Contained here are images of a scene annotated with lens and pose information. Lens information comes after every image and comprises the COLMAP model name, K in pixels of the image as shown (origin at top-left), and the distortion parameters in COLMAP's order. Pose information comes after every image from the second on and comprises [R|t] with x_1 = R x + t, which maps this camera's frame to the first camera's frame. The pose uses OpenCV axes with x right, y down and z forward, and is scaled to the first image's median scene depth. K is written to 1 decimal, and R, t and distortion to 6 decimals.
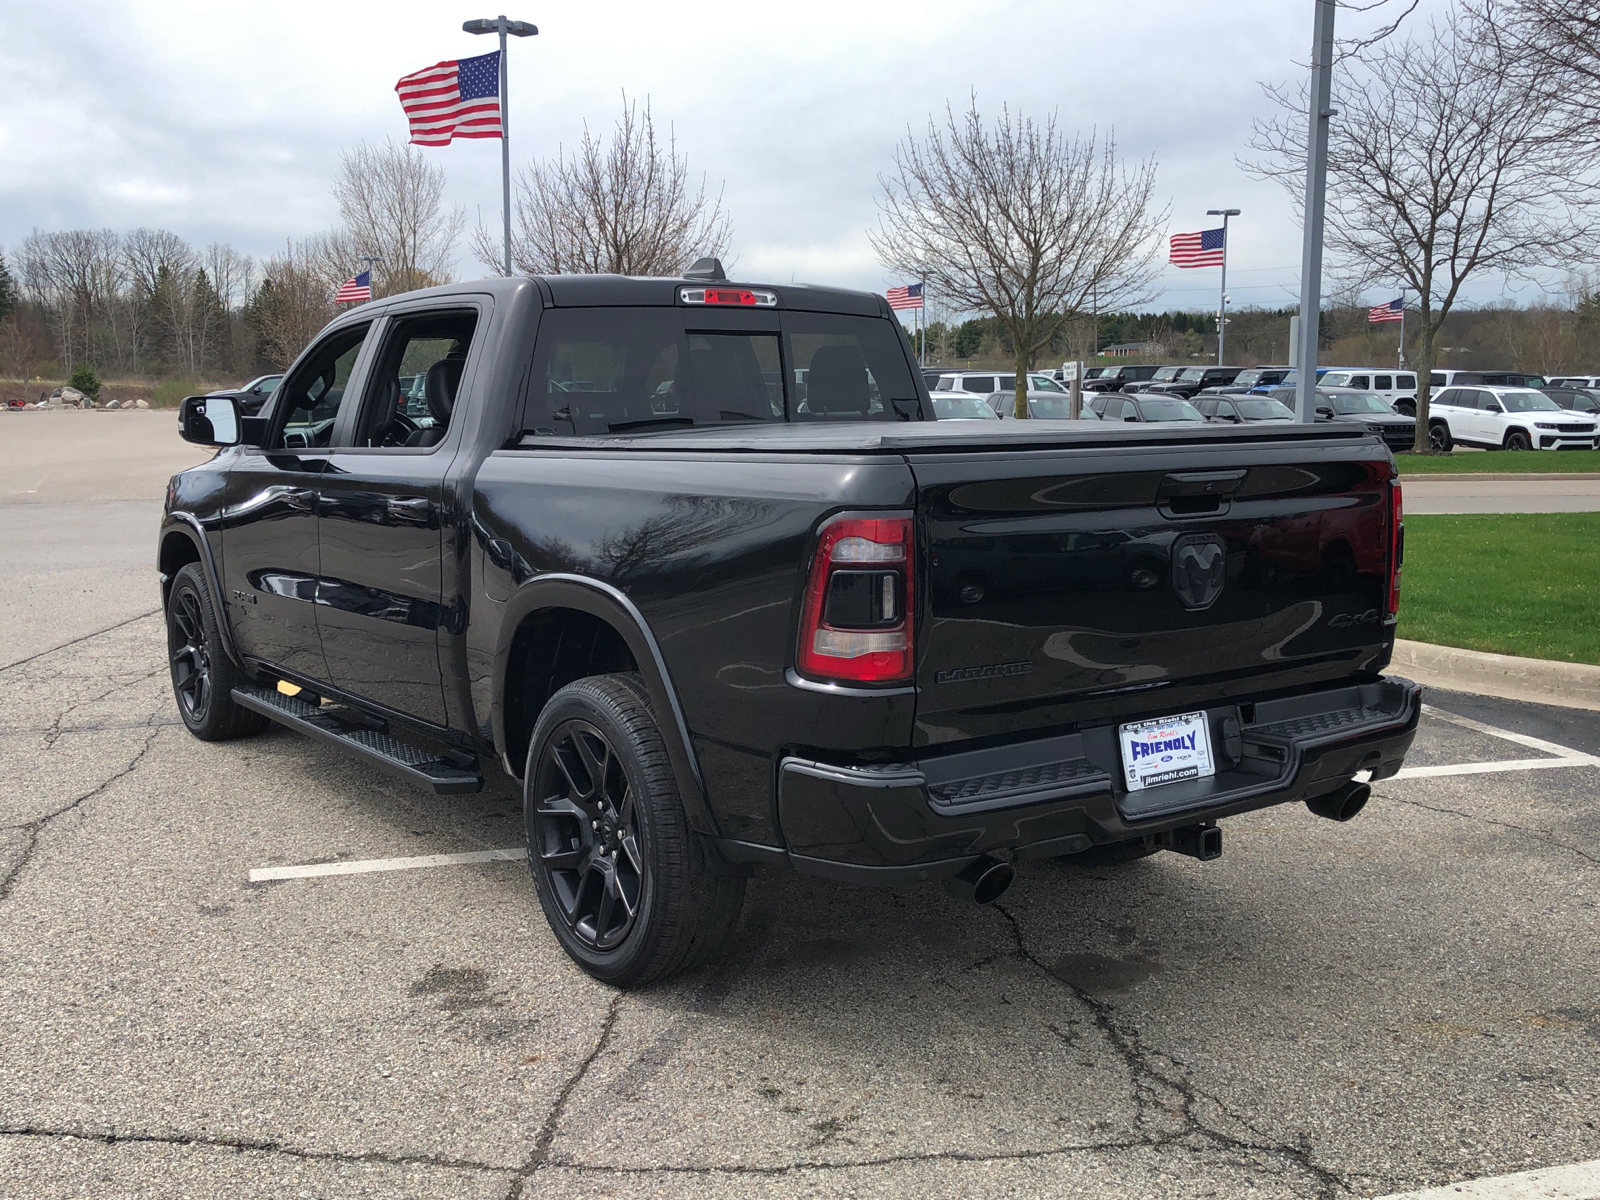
lens RADIAL K [[1608.0, 0, 794.8], [0, 1608.0, 602.6], [0, 0, 1]] dist [0.060781, -0.153990]
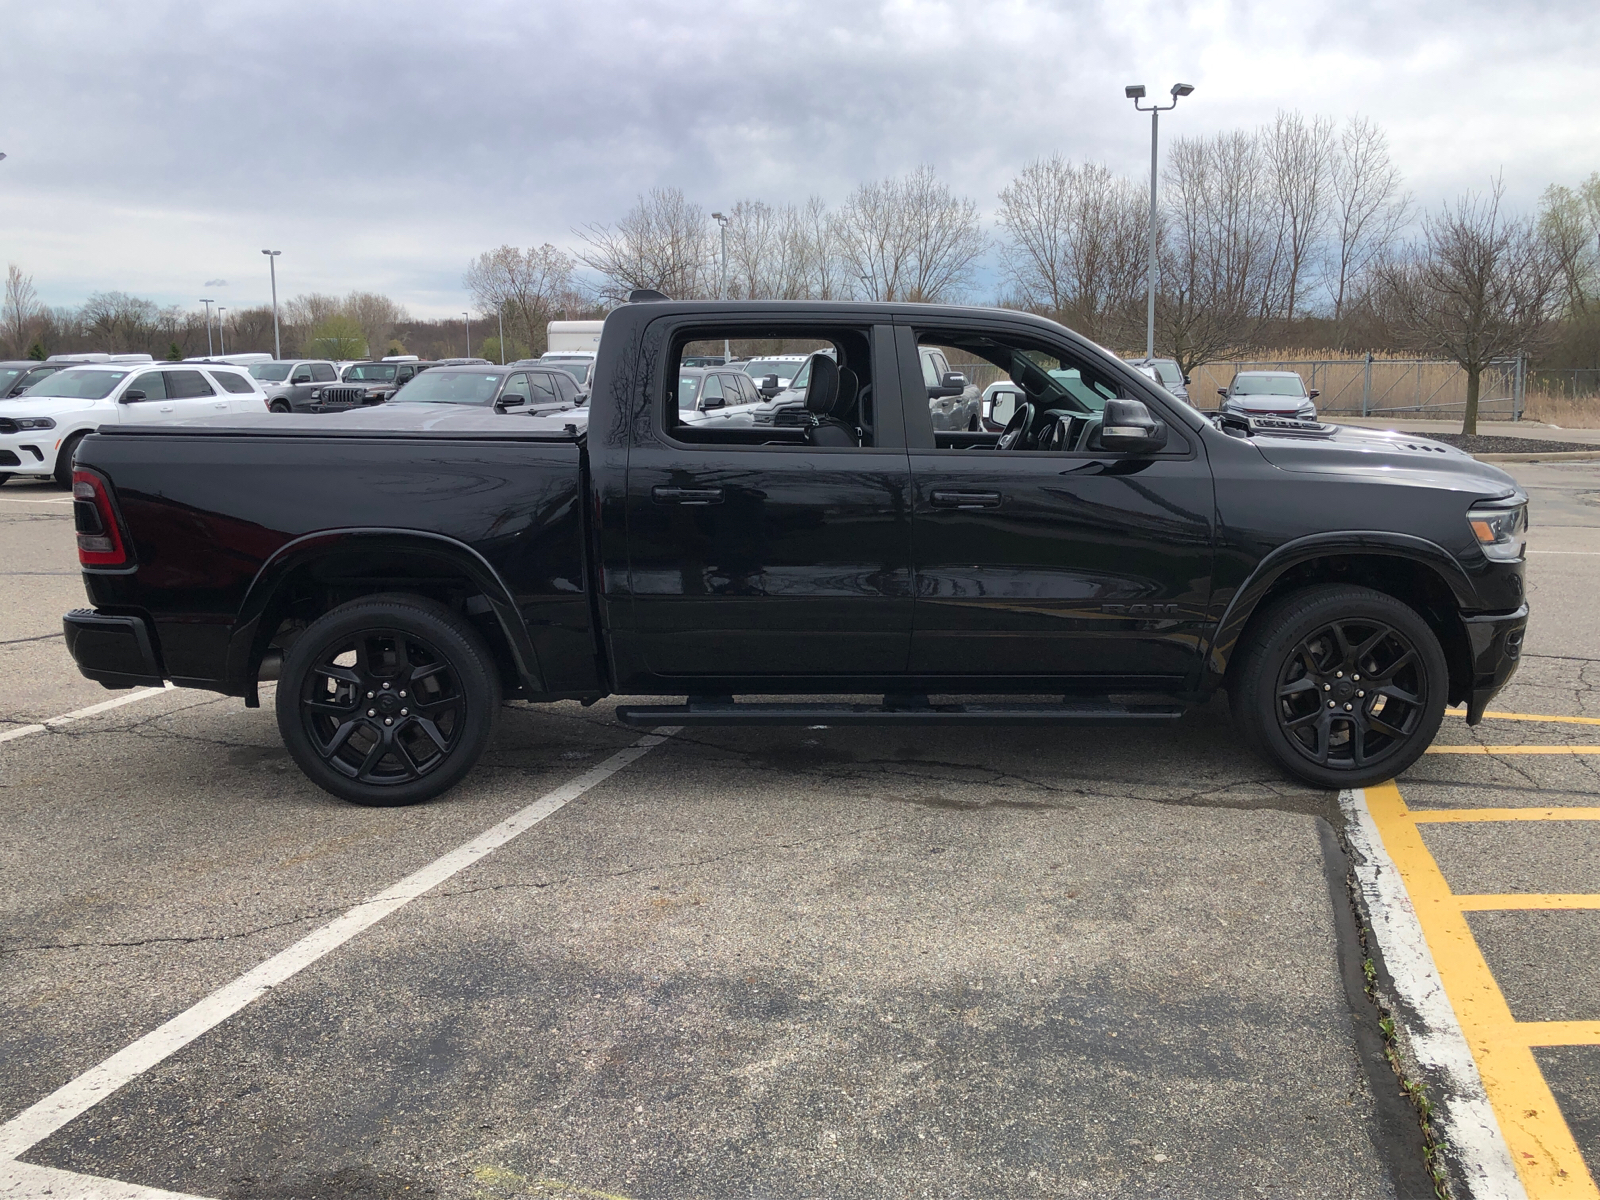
lens RADIAL K [[1389.3, 0, 800.0], [0, 1389.3, 600.0], [0, 0, 1]] dist [0.014851, -0.012894]
pose [[-0.530908, 0.143471, -0.835196, 1.154572], [-0.100728, 0.967894, 0.230295, -0.330116], [0.841422, 0.206393, -0.499411, 2.328775]]
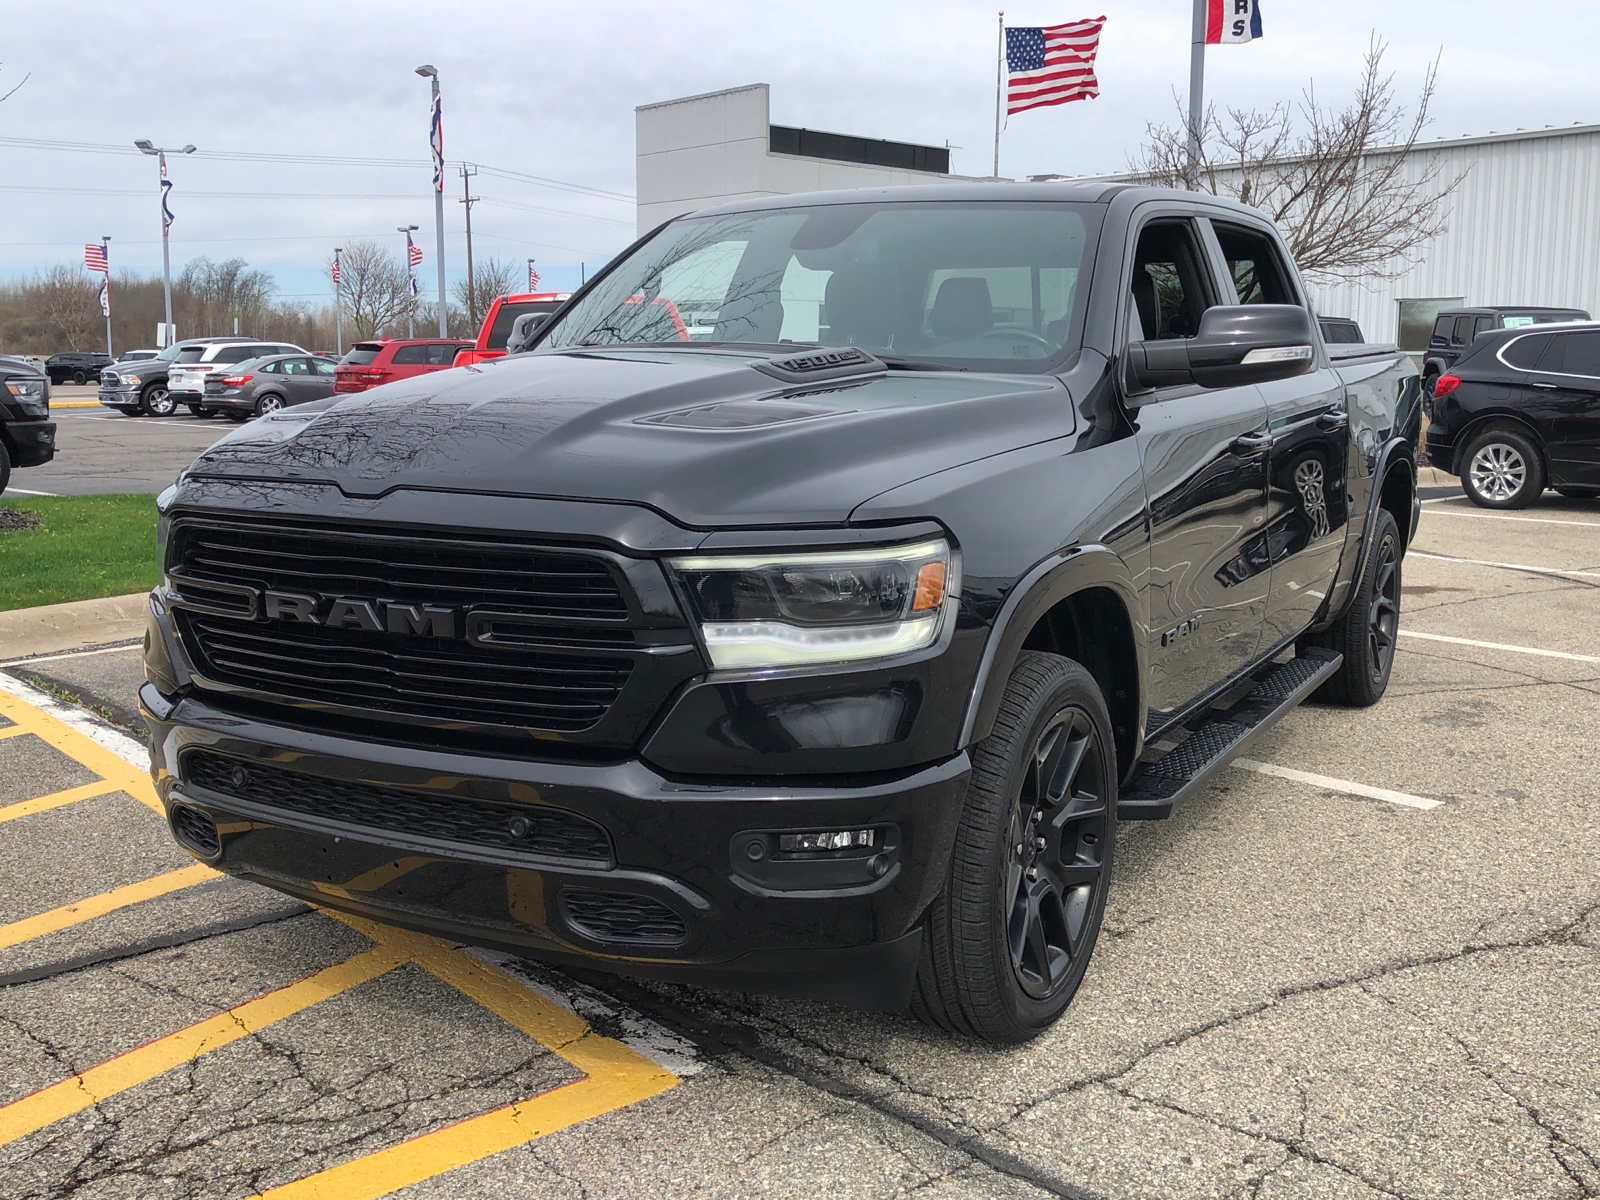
lens RADIAL K [[1608.0, 0, 794.8], [0, 1608.0, 602.6], [0, 0, 1]] dist [0.060781, -0.153990]
pose [[-0.427429, -0.134744, 0.893951, -1.360840], [0.114969, 0.972700, 0.201585, -0.255604], [-0.896709, 0.188940, -0.400269, 2.270242]]
